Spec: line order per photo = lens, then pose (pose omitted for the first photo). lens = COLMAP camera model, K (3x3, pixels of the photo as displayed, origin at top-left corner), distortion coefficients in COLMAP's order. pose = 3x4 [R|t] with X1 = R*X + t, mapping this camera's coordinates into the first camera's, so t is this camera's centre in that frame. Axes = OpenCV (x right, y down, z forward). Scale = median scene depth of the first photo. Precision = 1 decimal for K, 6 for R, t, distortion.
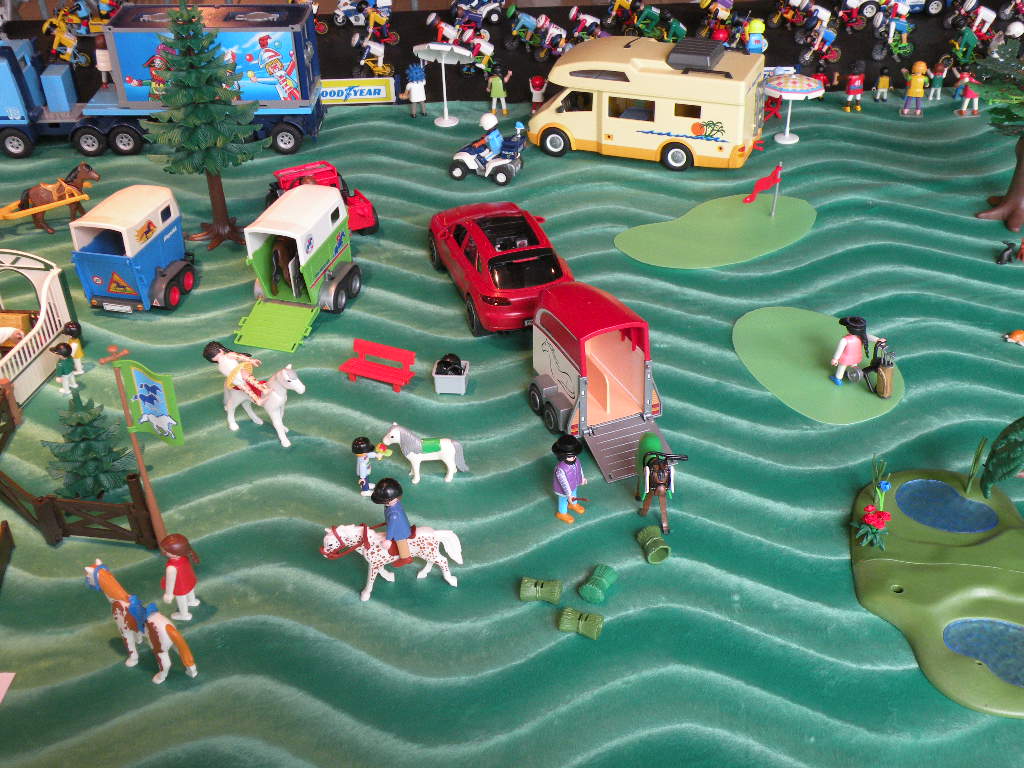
lens RADIAL K [[1250.8, 0, 512.0], [0, 1250.8, 384.0], [0, 0, 1]] dist [0.046642, -0.062176]
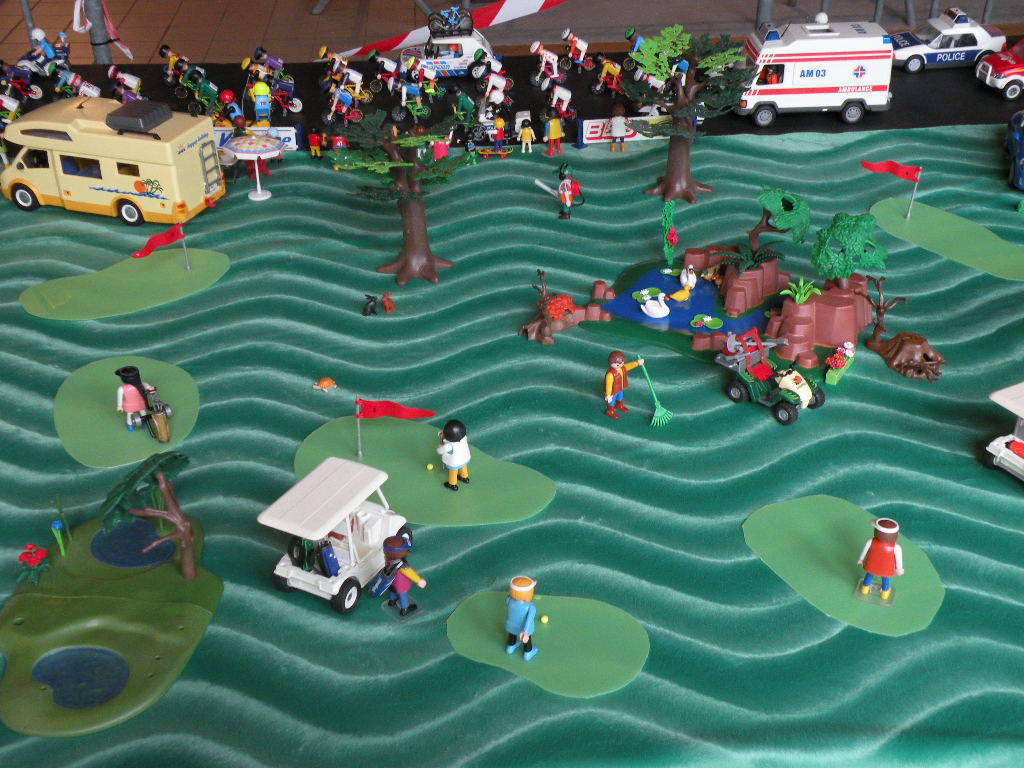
lens RADIAL K [[1250.8, 0, 512.0], [0, 1250.8, 384.0], [0, 0, 1]] dist [0.046642, -0.062176]
pose [[0.996353, -0.008558, 0.084892, 0.362168], [0.011400, 0.999389, -0.033049, -0.000321], [-0.084557, 0.033897, 0.995842, -0.064407]]
